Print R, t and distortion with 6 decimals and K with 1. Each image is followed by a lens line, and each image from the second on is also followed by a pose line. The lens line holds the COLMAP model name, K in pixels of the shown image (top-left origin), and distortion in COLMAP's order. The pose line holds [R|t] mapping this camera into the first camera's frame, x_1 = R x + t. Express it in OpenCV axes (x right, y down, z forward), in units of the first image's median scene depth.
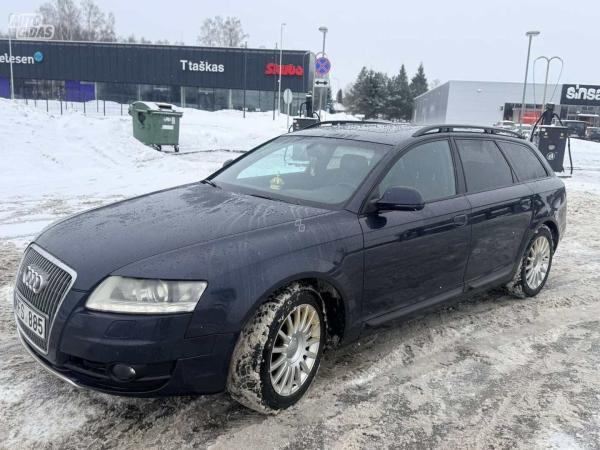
lens RADIAL K [[526.1, 0, 300.0], [0, 526.1, 225.0], [0, 0, 1]] dist [0.118583, -0.231796]
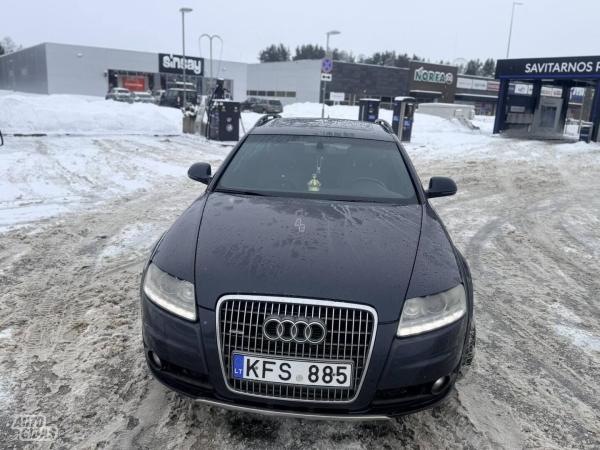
lens RADIAL K [[526.1, 0, 300.0], [0, 526.1, 225.0], [0, 0, 1]] dist [0.118583, -0.231796]
pose [[0.728094, -0.164658, 0.665407, -0.193486], [0.120499, 0.986349, 0.112226, -0.030916], [-0.674803, -0.001530, 0.737996, 0.065405]]
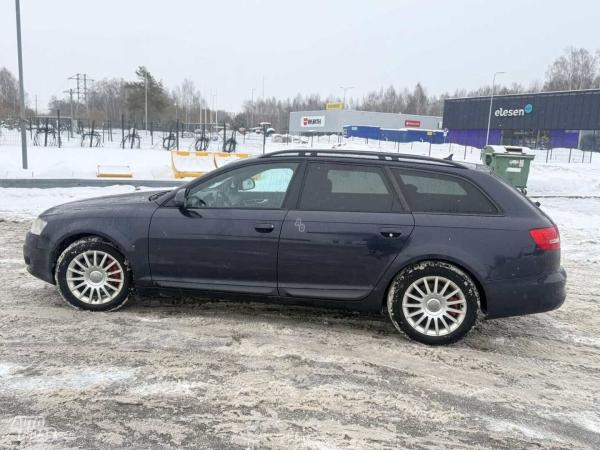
lens RADIAL K [[526.1, 0, 300.0], [0, 526.1, 225.0], [0, 0, 1]] dist [0.118583, -0.231796]
pose [[0.596187, 0.099686, -0.796633, 0.321135], [-0.172523, 0.984988, -0.005858, -0.005600], [0.784090, 0.140930, 0.604435, 0.088700]]
